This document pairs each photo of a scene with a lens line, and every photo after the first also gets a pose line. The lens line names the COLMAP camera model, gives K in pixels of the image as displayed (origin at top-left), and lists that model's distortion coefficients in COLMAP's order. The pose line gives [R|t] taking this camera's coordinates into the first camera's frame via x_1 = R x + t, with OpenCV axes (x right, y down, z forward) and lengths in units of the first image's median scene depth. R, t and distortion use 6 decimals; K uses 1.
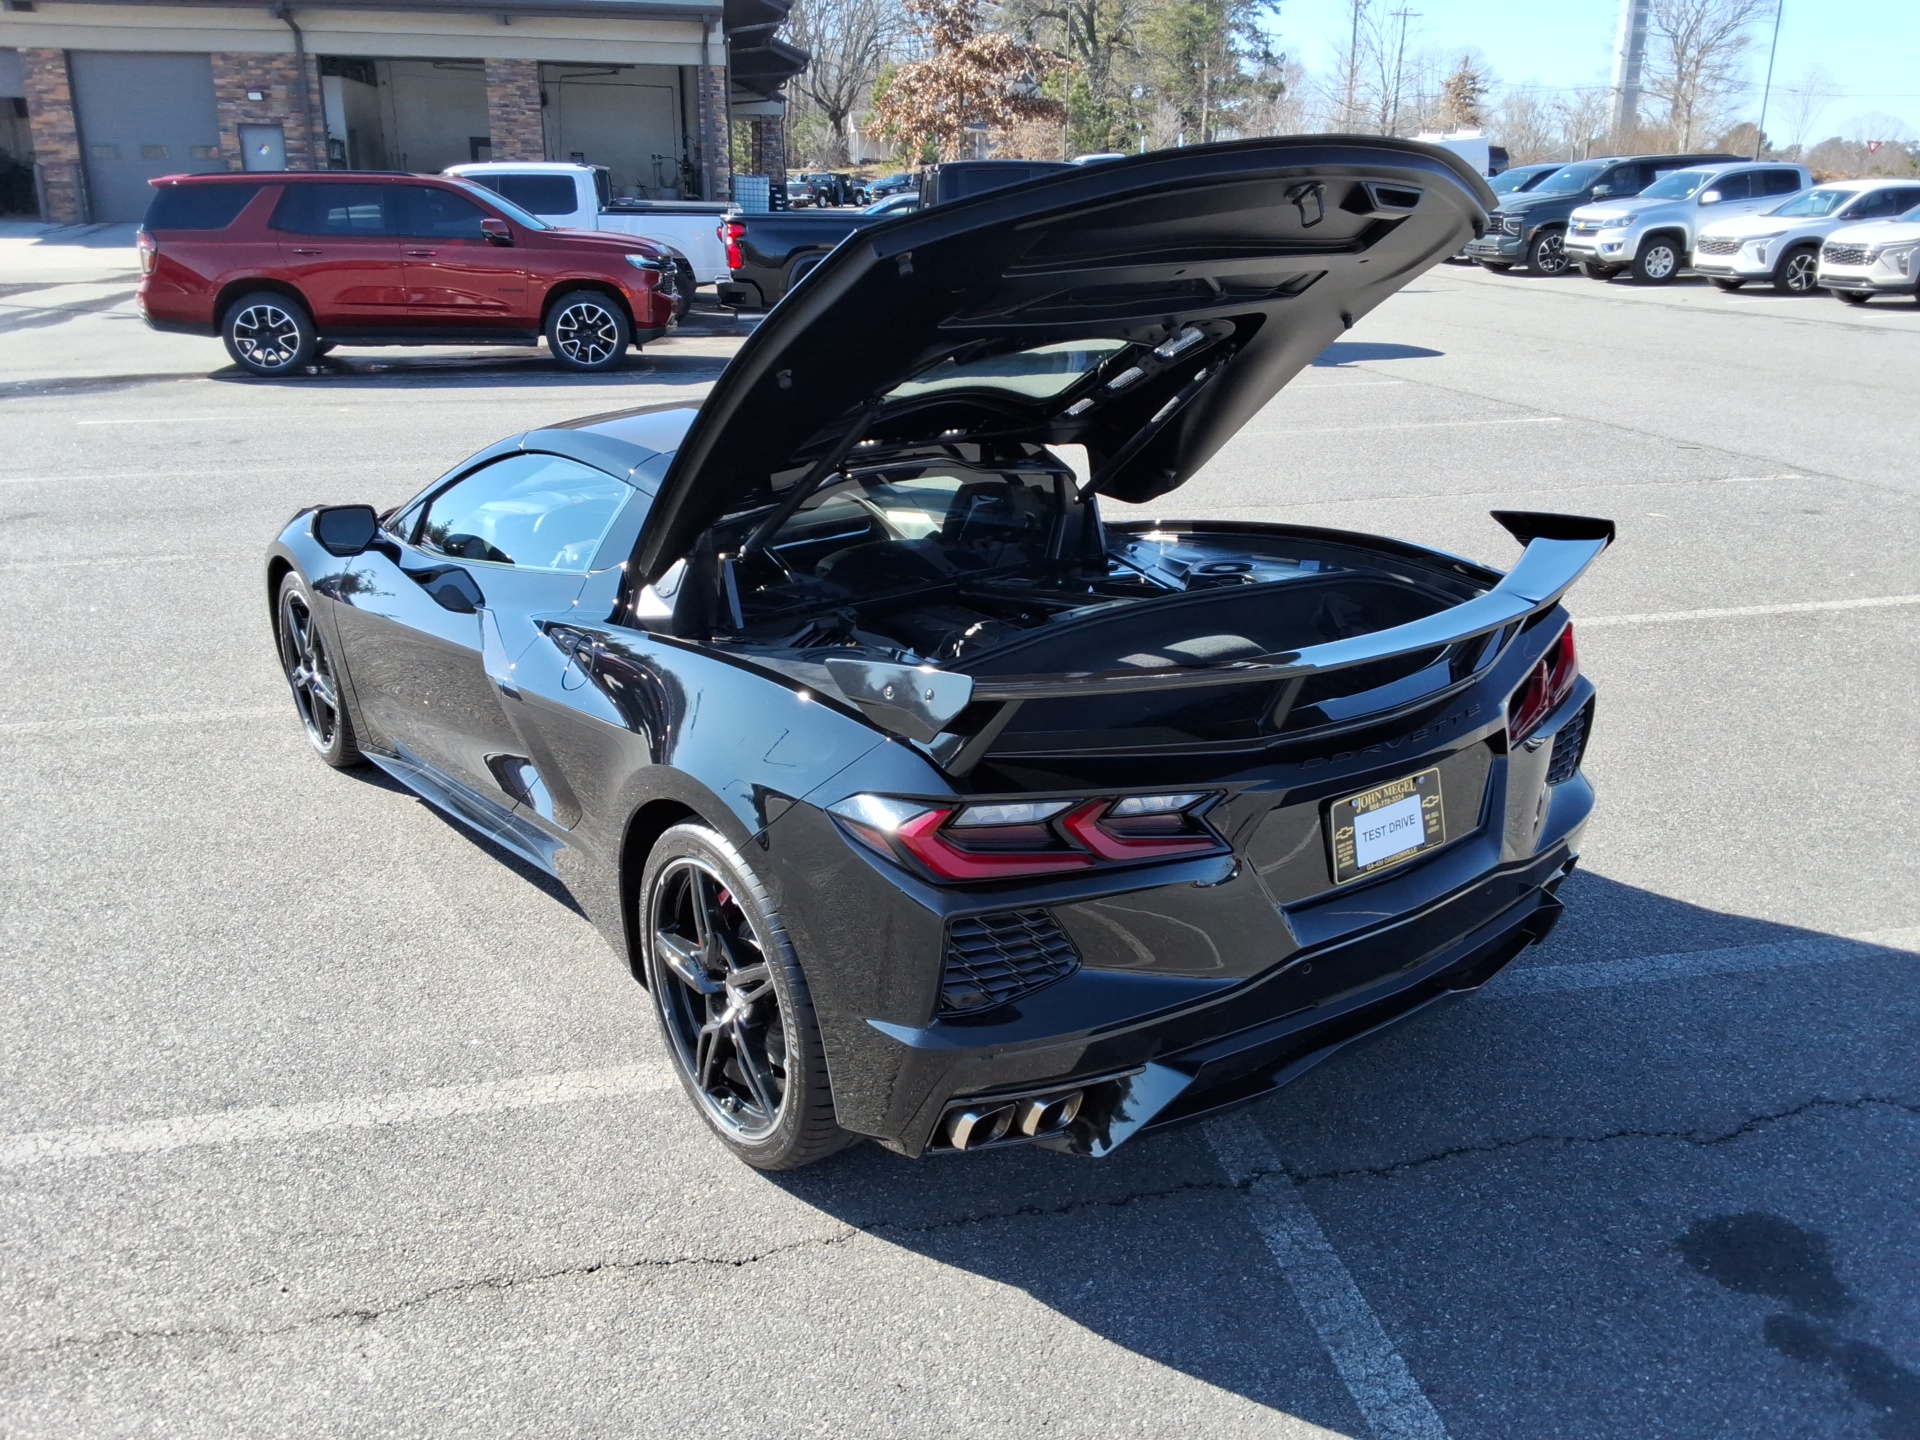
lens RADIAL K [[1531.2, 0, 974.6], [0, 1531.2, 718.6], [0, 0, 1]] dist [0.096614, -0.137613]
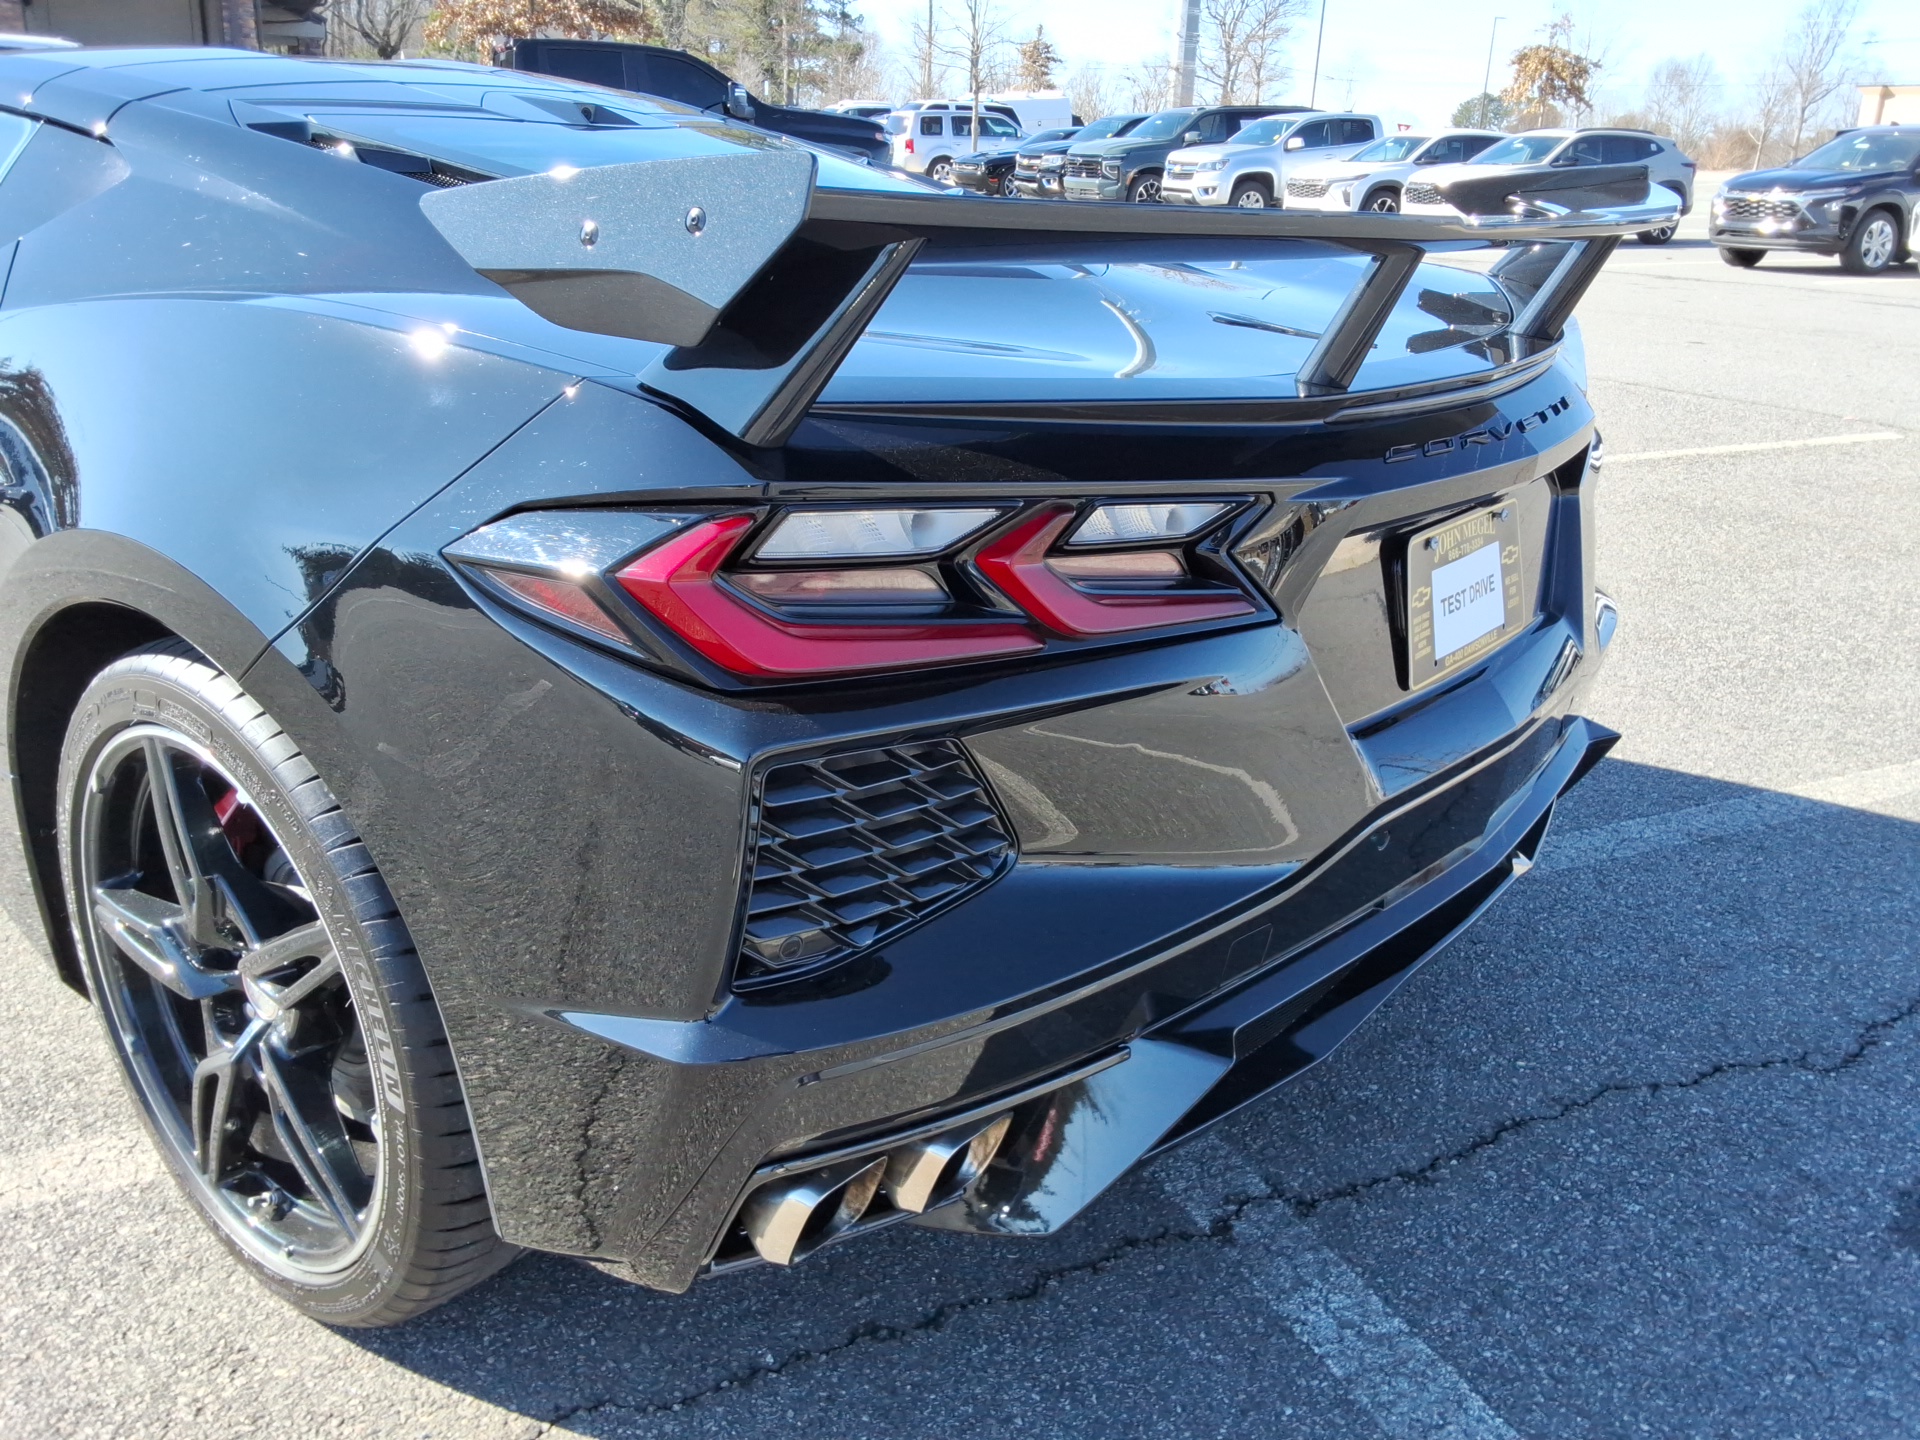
lens RADIAL K [[1531.2, 0, 976.8], [0, 1531.2, 718.7], [0, 0, 1]] dist [0.096614, -0.137613]
pose [[0.967041, -0.051735, 0.249309, -0.049472], [0.047284, 0.998598, 0.023813, 0.084832], [-0.250191, -0.011240, 0.968131, 0.431826]]
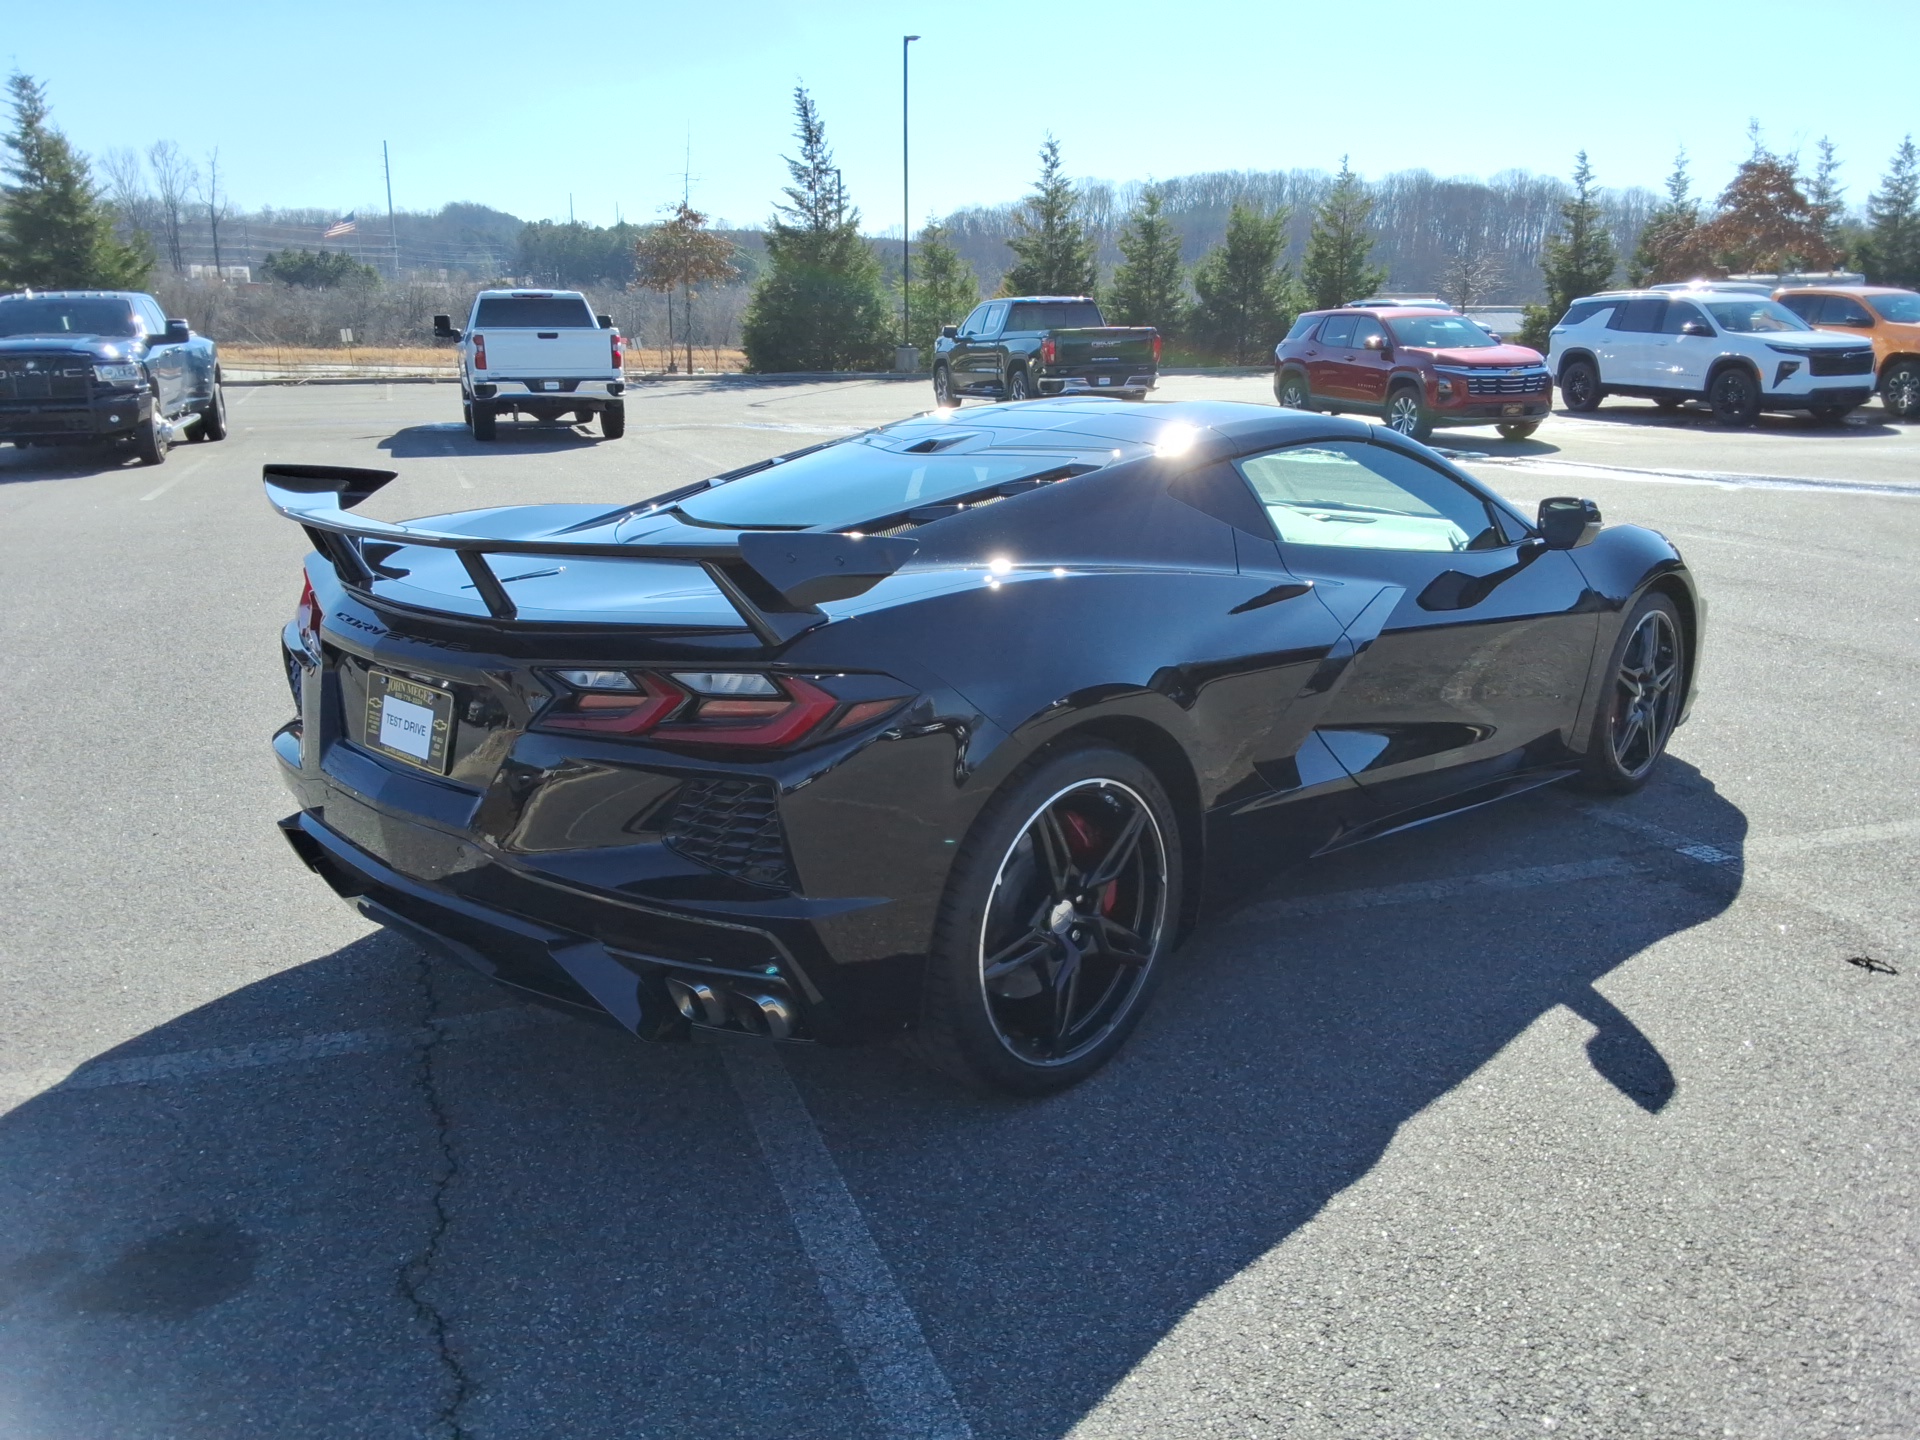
lens RADIAL K [[1531.2, 0, 985.5], [0, 1531.2, 704.3], [0, 0, 1]] dist [0.096614, -0.137613]
pose [[0.170408, 0.242274, -0.955125, 1.181499], [-0.331353, 0.926945, 0.176008, -0.226405], [0.927990, 0.286491, 0.238237, 0.986950]]
